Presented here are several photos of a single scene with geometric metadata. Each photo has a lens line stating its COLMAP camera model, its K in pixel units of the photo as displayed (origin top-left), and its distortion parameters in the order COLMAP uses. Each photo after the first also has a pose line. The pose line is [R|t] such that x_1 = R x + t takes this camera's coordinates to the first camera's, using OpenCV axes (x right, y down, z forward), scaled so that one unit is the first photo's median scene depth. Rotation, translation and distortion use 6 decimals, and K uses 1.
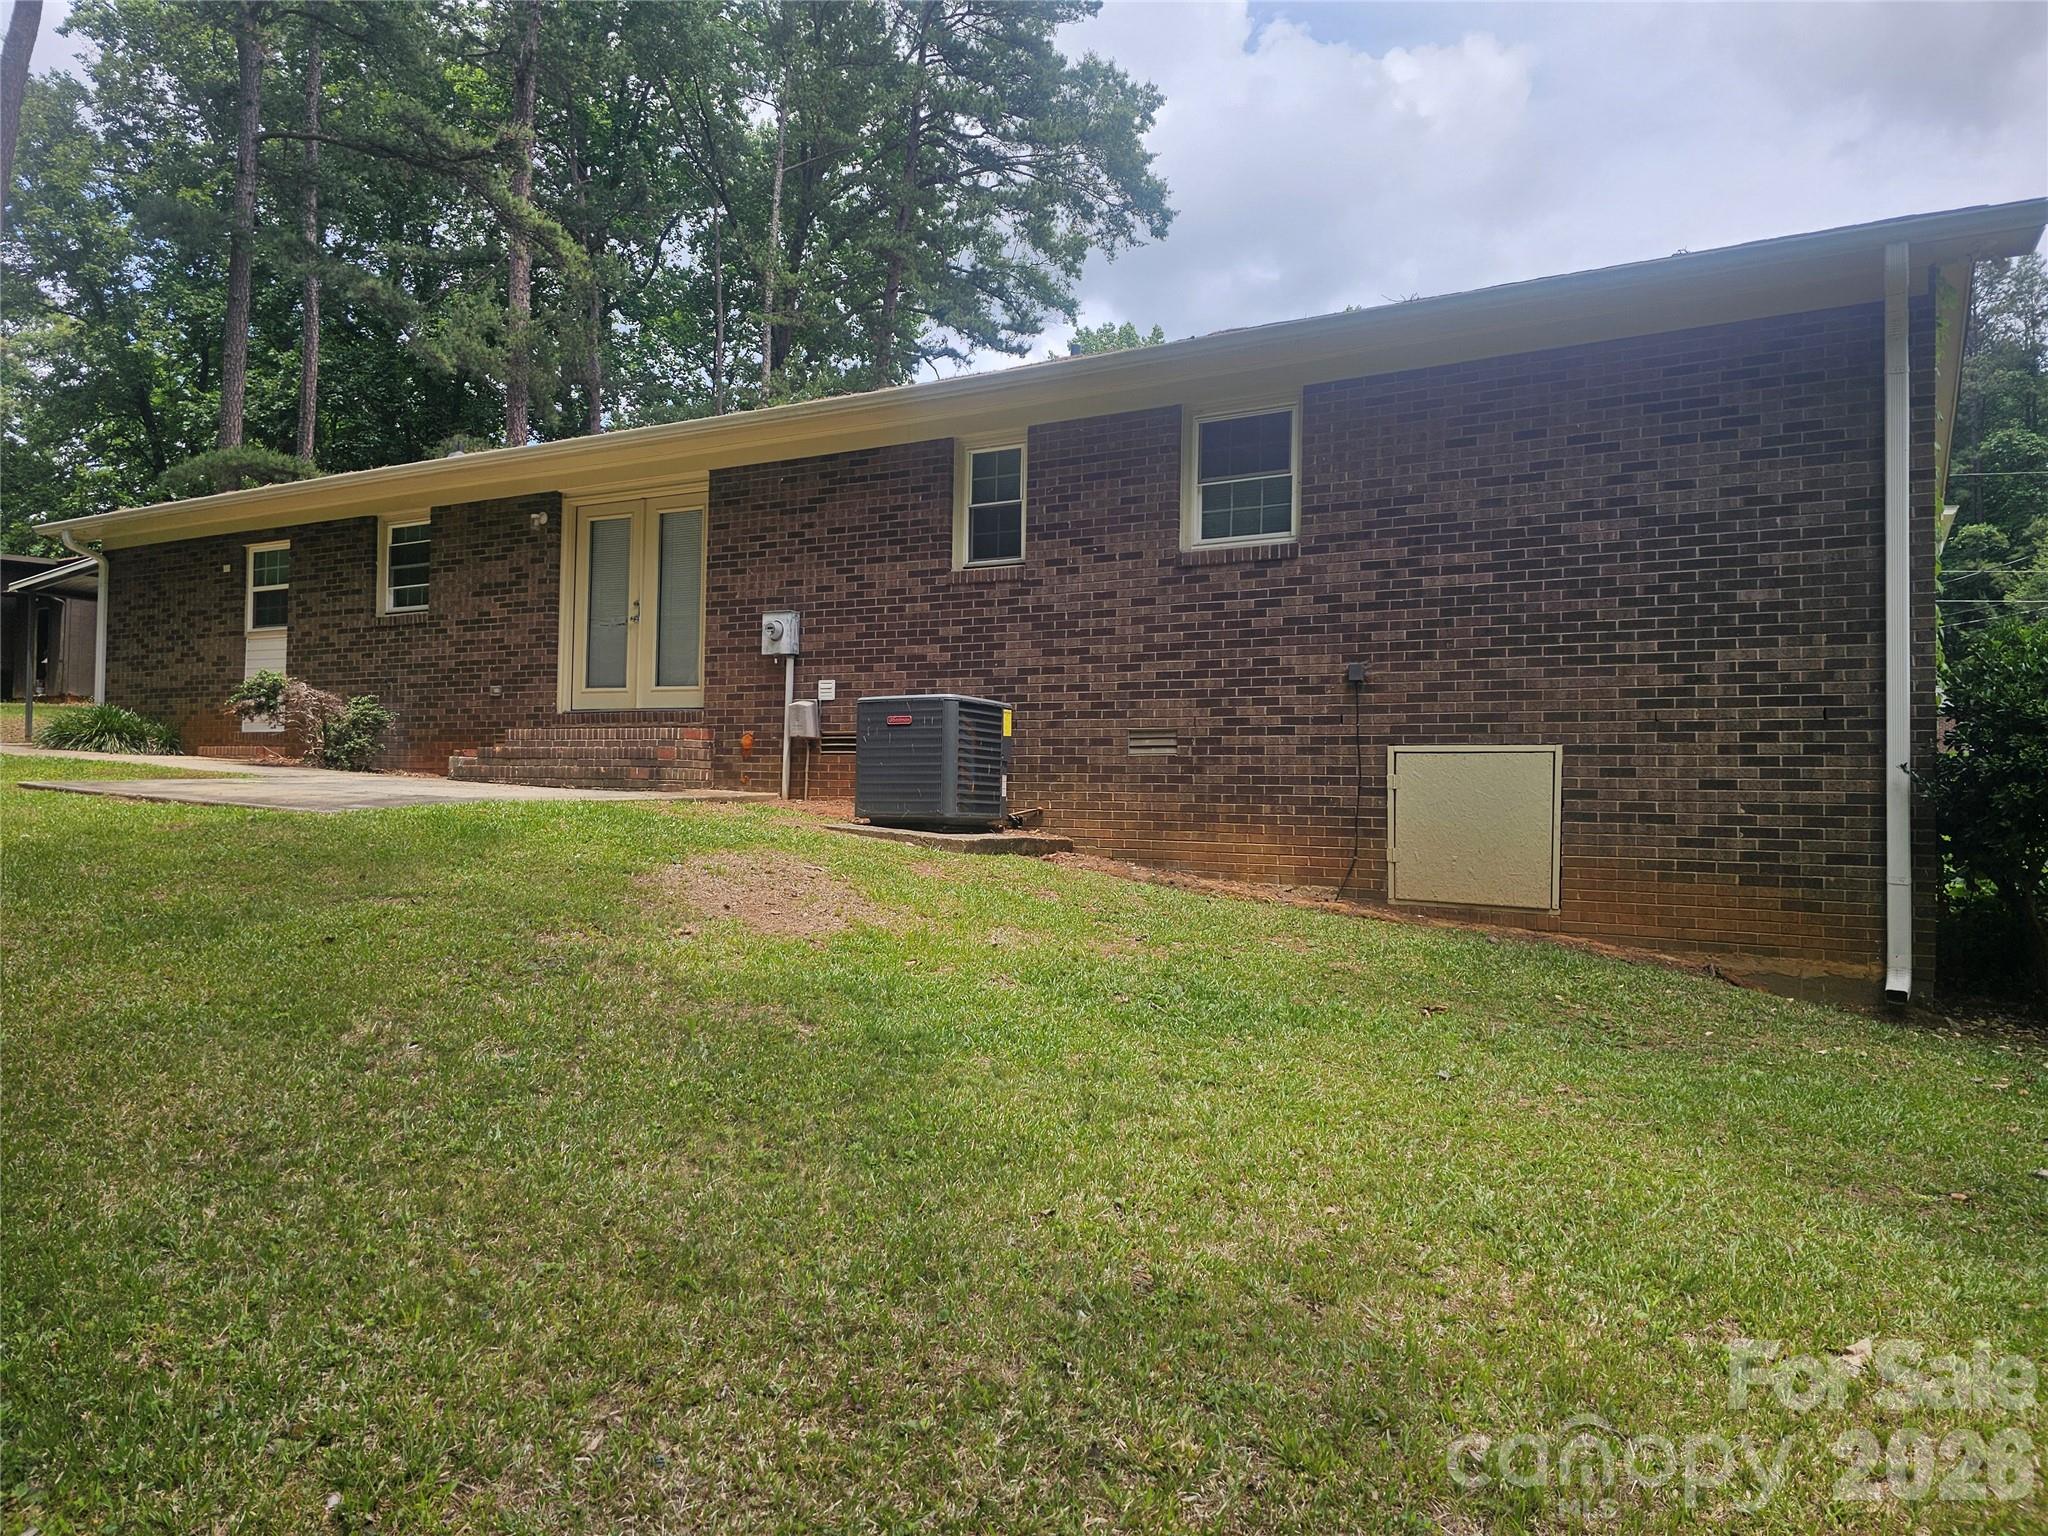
lens RADIAL K [[1387.5, 0, 1024.0], [0, 1387.5, 767.4], [0, 0, 1]] dist [0.055425, -0.049253]
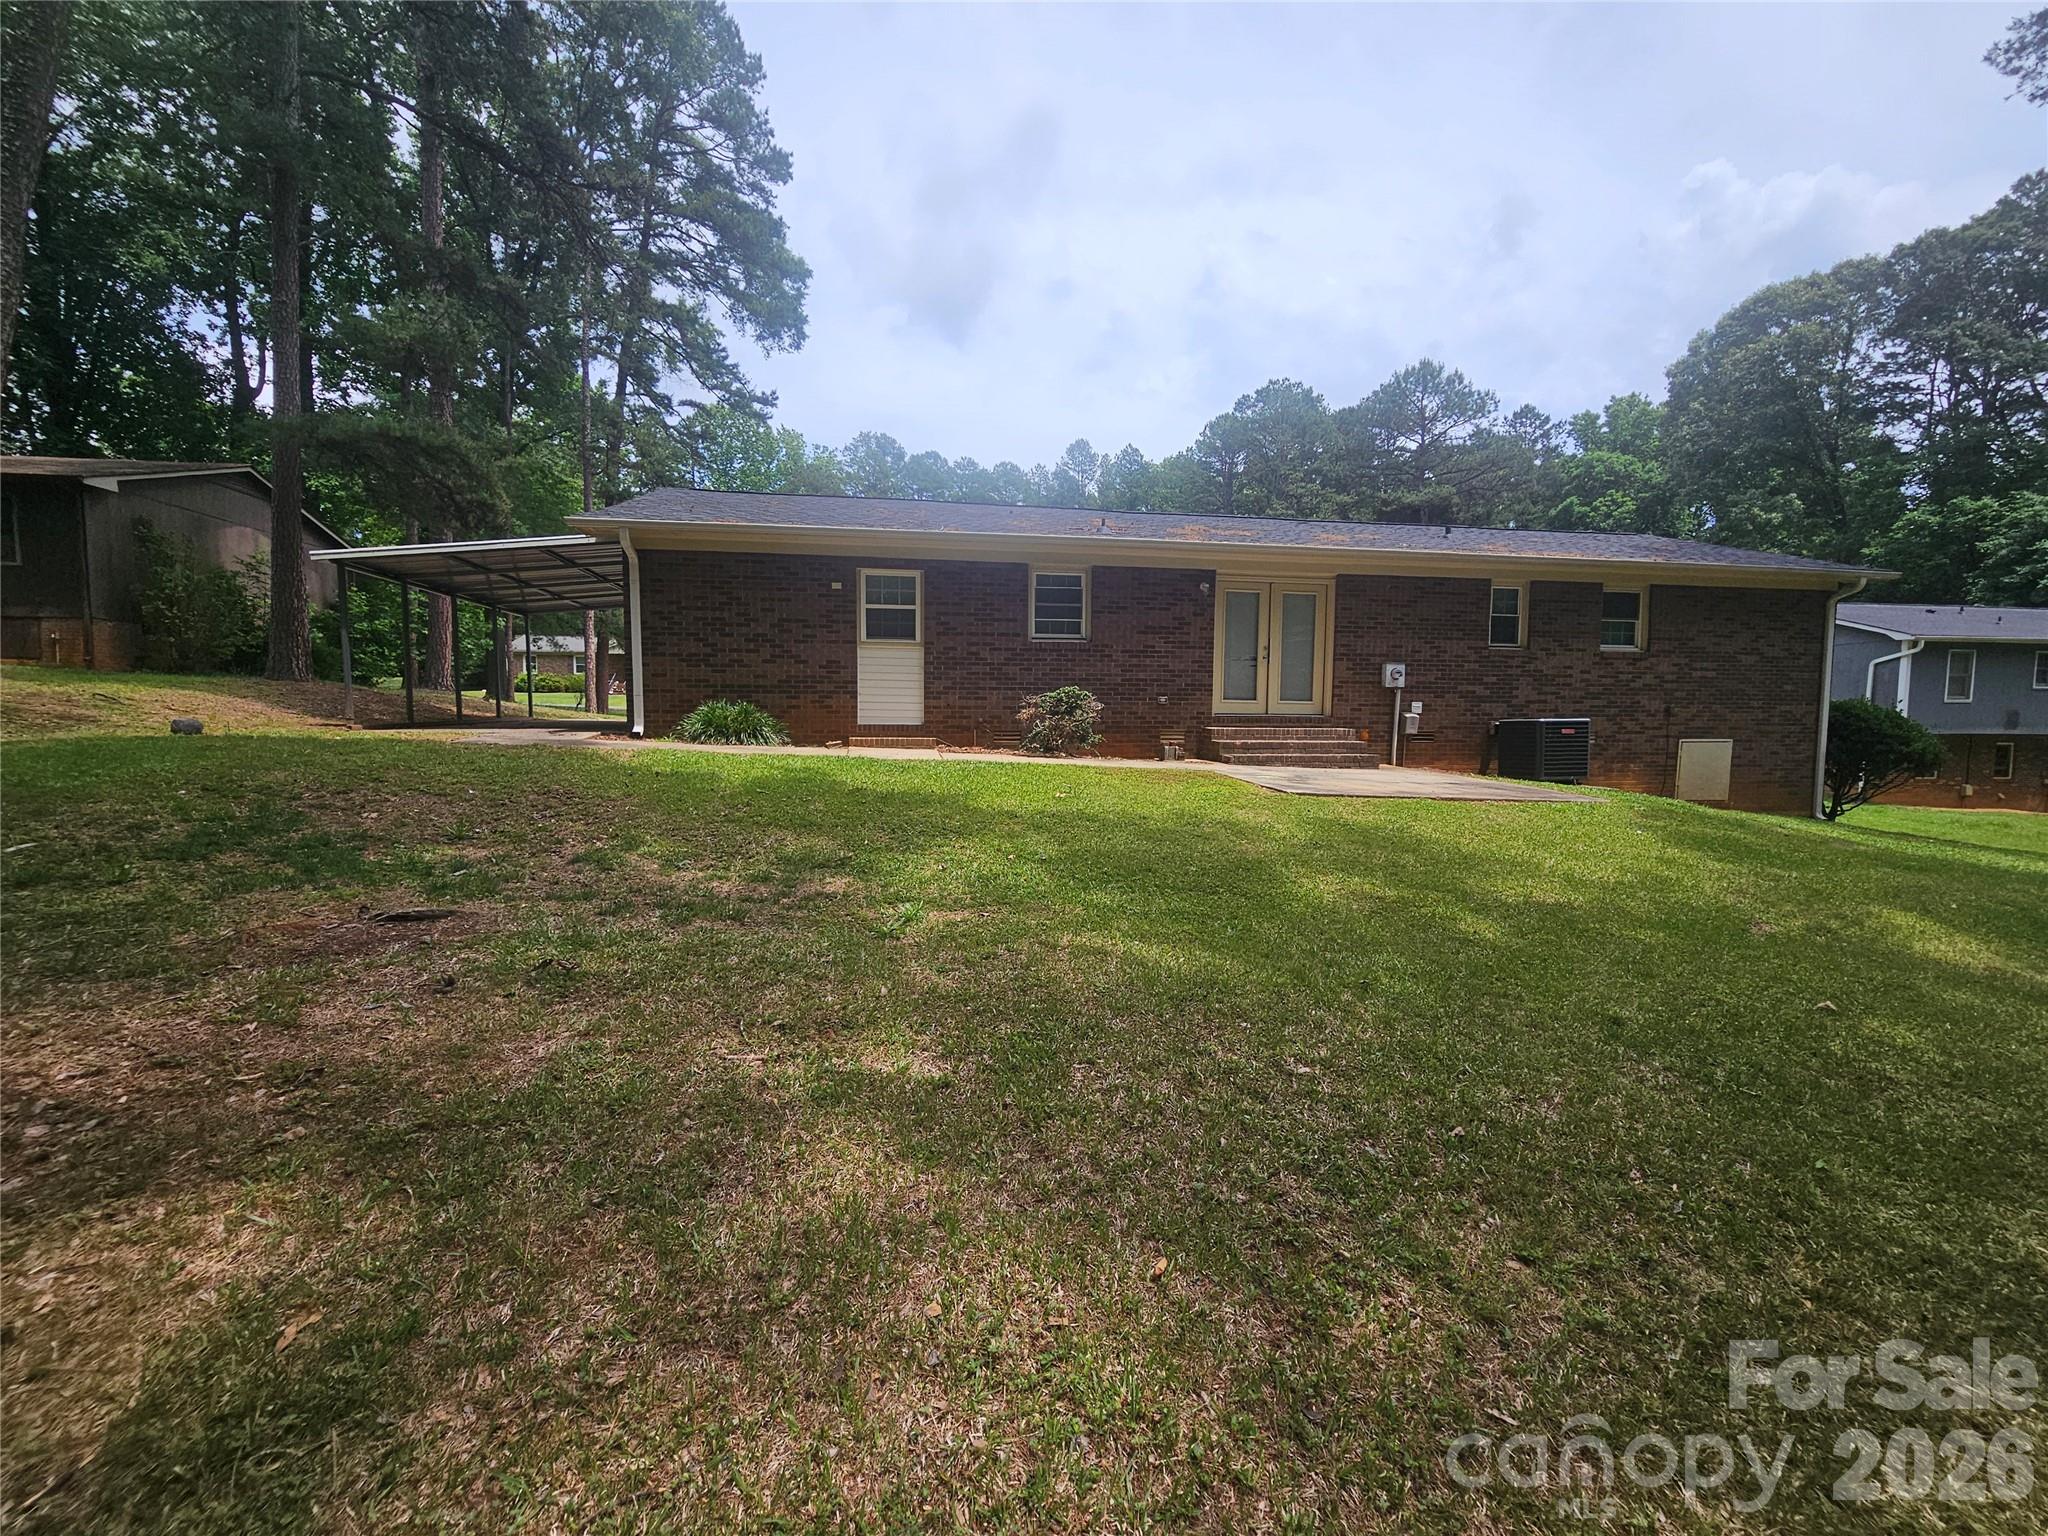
lens RADIAL K [[842.6, 0, 1024.1], [0, 842.6, 763.7], [0, 0, 1]] dist [-0.000582, 0.000310]
pose [[0.755065, -0.056664, 0.653197, -1.201355], [-0.004289, 0.995810, 0.091343, -0.076907], [-0.655636, -0.071771, 0.751658, 0.470820]]
